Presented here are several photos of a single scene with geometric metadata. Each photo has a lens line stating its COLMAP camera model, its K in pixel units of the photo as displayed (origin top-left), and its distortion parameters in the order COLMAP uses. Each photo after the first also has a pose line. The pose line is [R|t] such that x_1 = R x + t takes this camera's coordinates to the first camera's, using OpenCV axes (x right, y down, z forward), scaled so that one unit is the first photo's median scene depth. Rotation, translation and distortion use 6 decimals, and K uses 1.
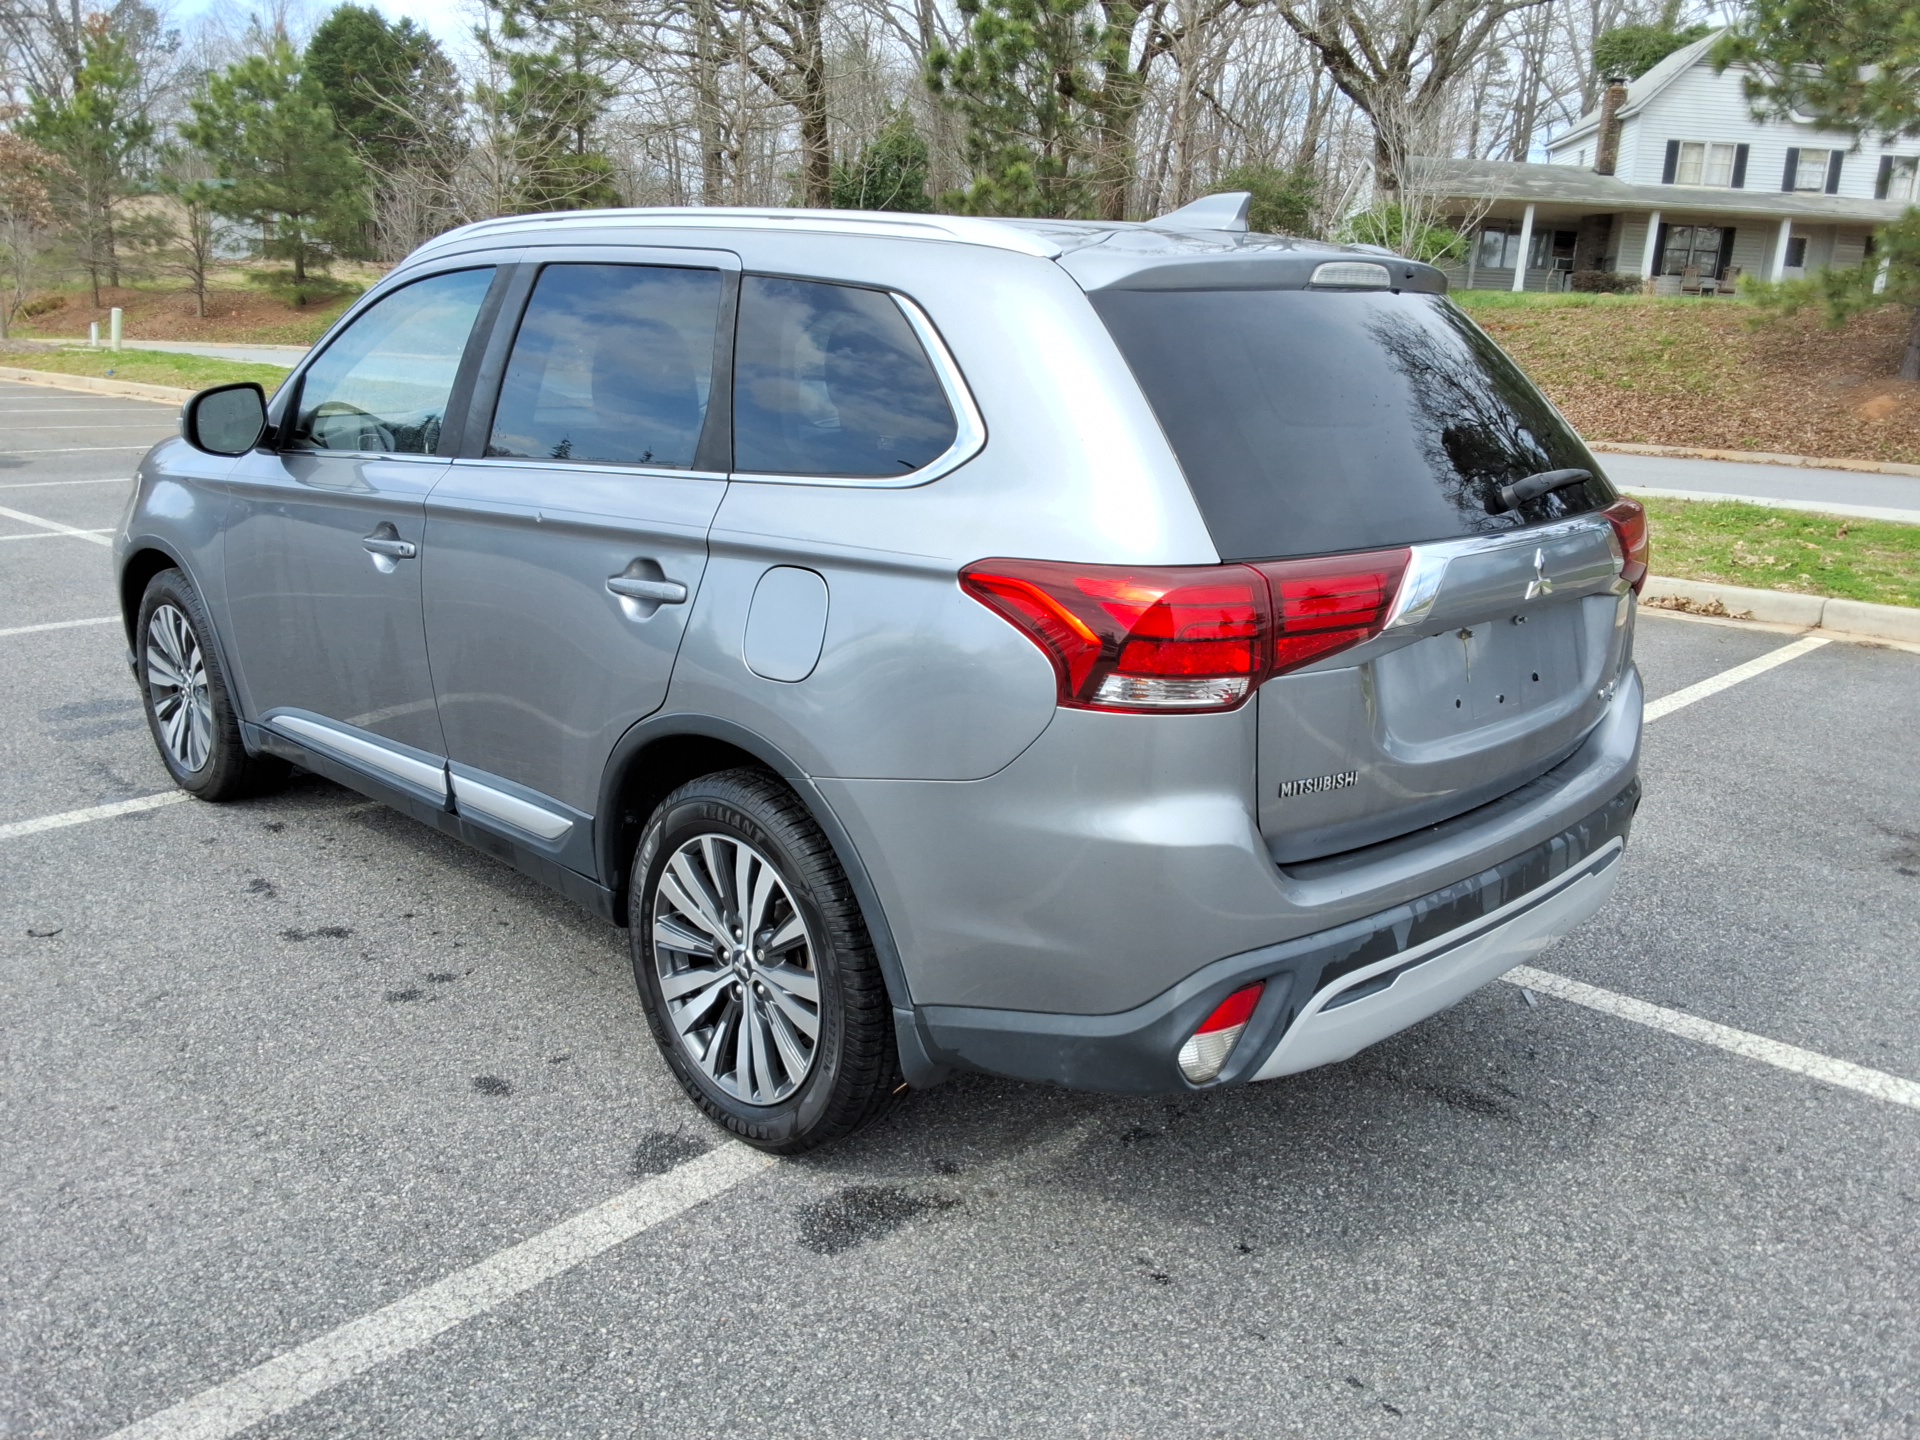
lens RADIAL K [[1509.1, 0, 965.3], [0, 1509.1, 700.7], [0, 0, 1]] dist [0.079402, -0.123823]
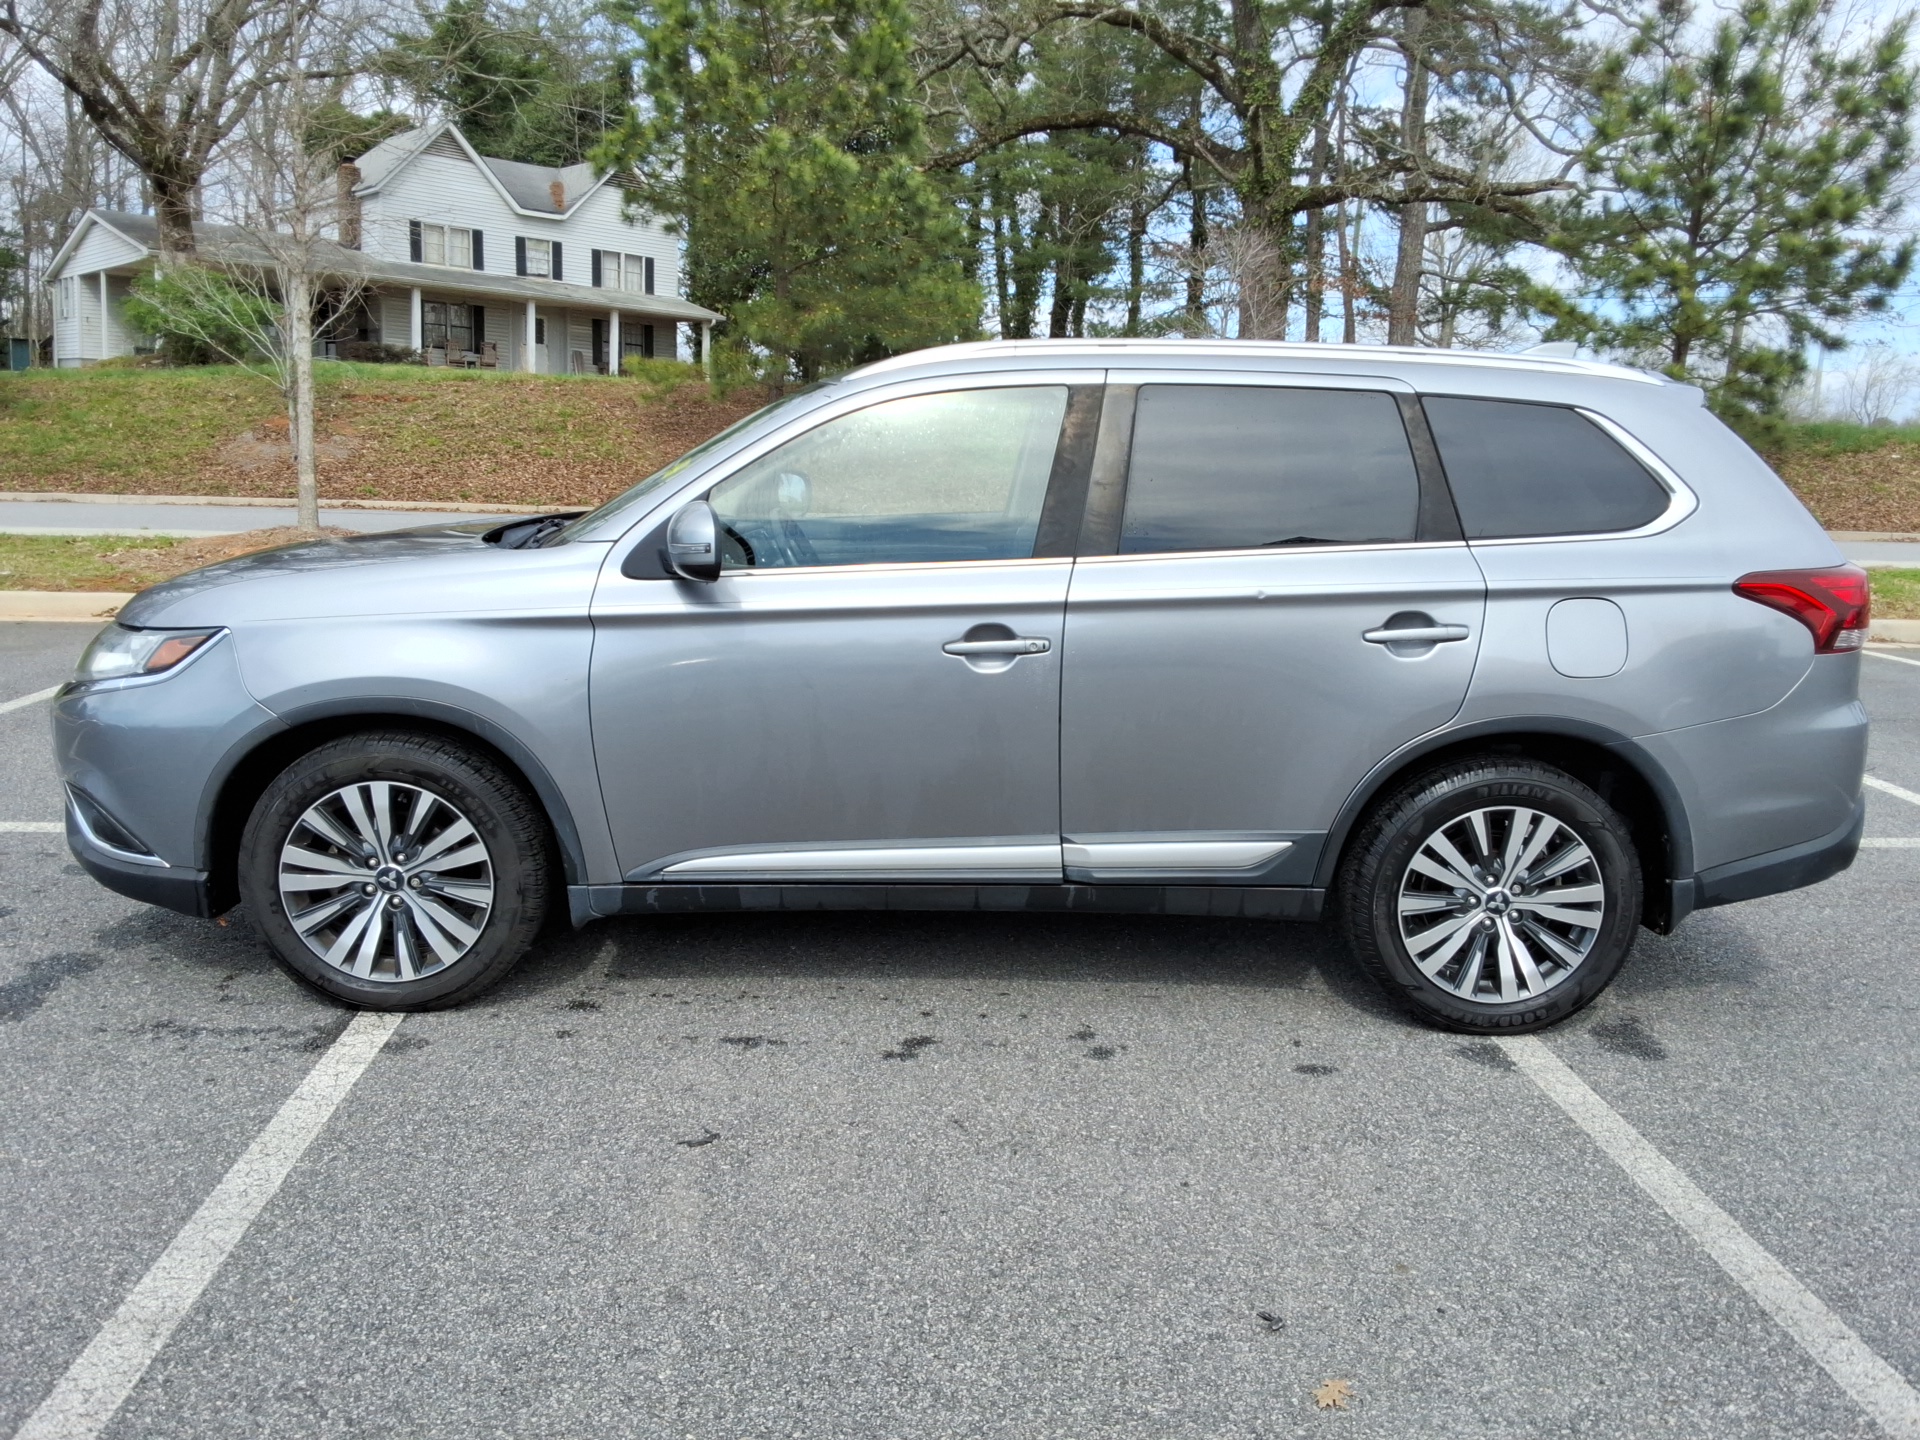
lens RADIAL K [[1509.1, 0, 956.8], [0, 1509.1, 716.2], [0, 0, 1]] dist [0.079402, -0.123823]
pose [[0.704124, -0.146257, 0.694852, -0.984447], [0.168550, 0.985016, 0.036534, -0.083764], [-0.689783, 0.091393, 0.718225, 0.241319]]
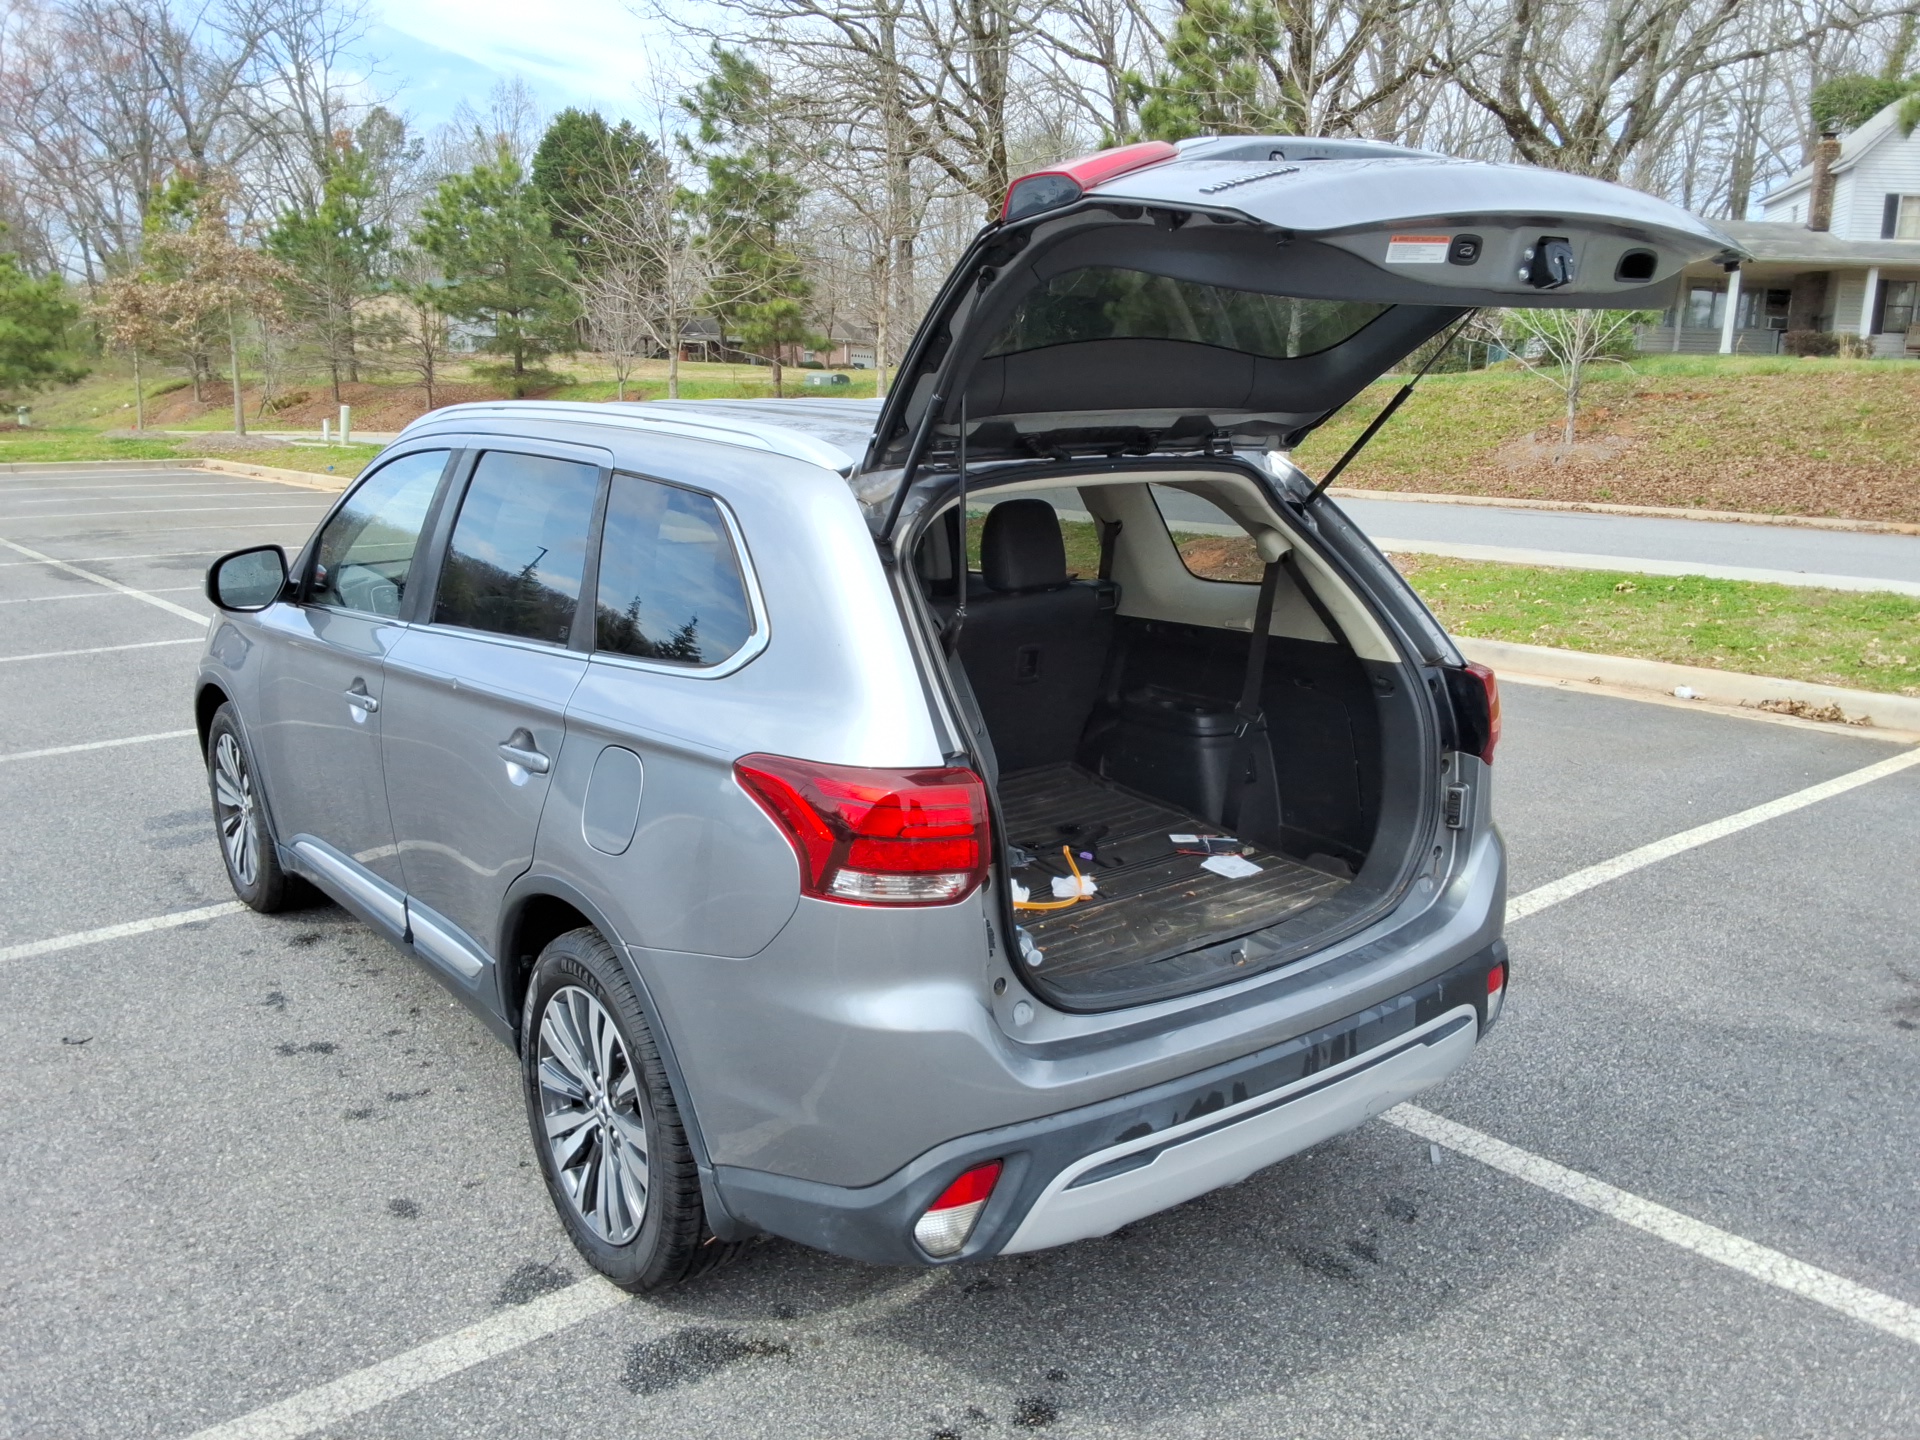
lens RADIAL K [[1509.1, 0, 967.4], [0, 1509.1, 704.9], [0, 0, 1]] dist [0.079402, -0.123823]
pose [[0.992170, 0.002896, -0.124863, 0.169570], [-0.008251, 0.999067, -0.042389, -0.047645], [0.124623, 0.043087, 0.991268, -0.033309]]
